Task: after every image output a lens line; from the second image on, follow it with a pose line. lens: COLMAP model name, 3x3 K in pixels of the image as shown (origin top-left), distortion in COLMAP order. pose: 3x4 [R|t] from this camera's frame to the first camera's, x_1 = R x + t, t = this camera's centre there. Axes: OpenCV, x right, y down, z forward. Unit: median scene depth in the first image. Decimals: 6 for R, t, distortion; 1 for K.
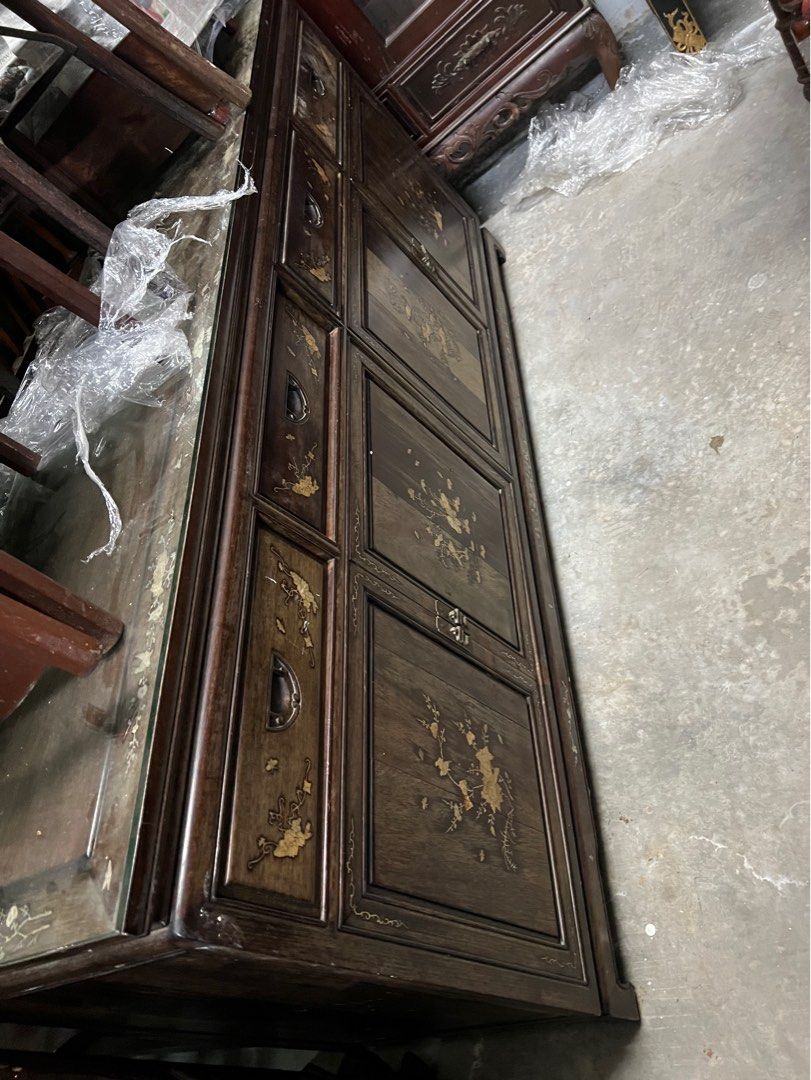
lens RADIAL K [[840.2, 0, 397.1], [0, 840.2, 537.1], [0, 0, 1]] dist [0.044573, -0.079641]
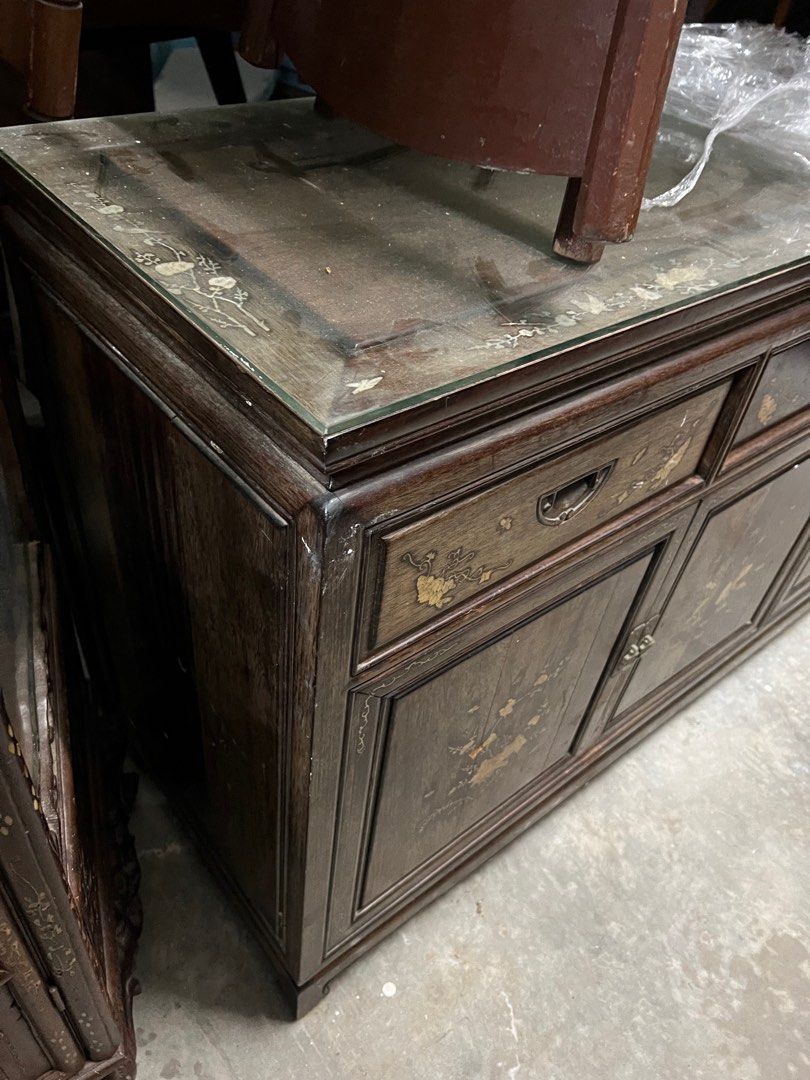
lens RADIAL K [[840.2, 0, 398.3], [0, 840.2, 549.1], [0, 0, 1]] dist [0.044573, -0.079641]
pose [[0.393279, 0.919299, 0.014893, -0.123164], [-0.915810, 0.390249, 0.094856, 0.206080], [0.081389, -0.050944, 0.995380, 0.175148]]
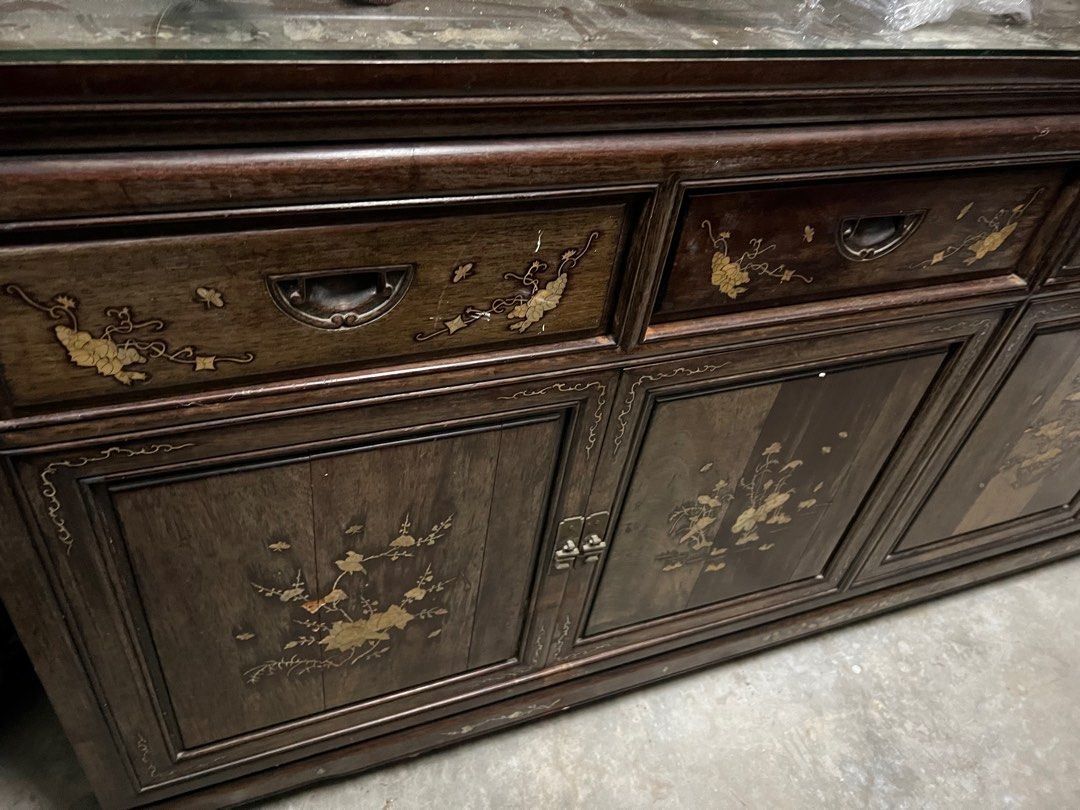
lens RADIAL K [[840.2, 0, 543.3], [0, 840.2, 402.3], [0, 0, 1]] dist [0.044573, -0.079641]
pose [[0.167303, 0.980552, -0.102605, 0.020099], [-0.942079, 0.189682, 0.276599, -0.077452], [0.290682, 0.050386, 0.955492, 0.341848]]
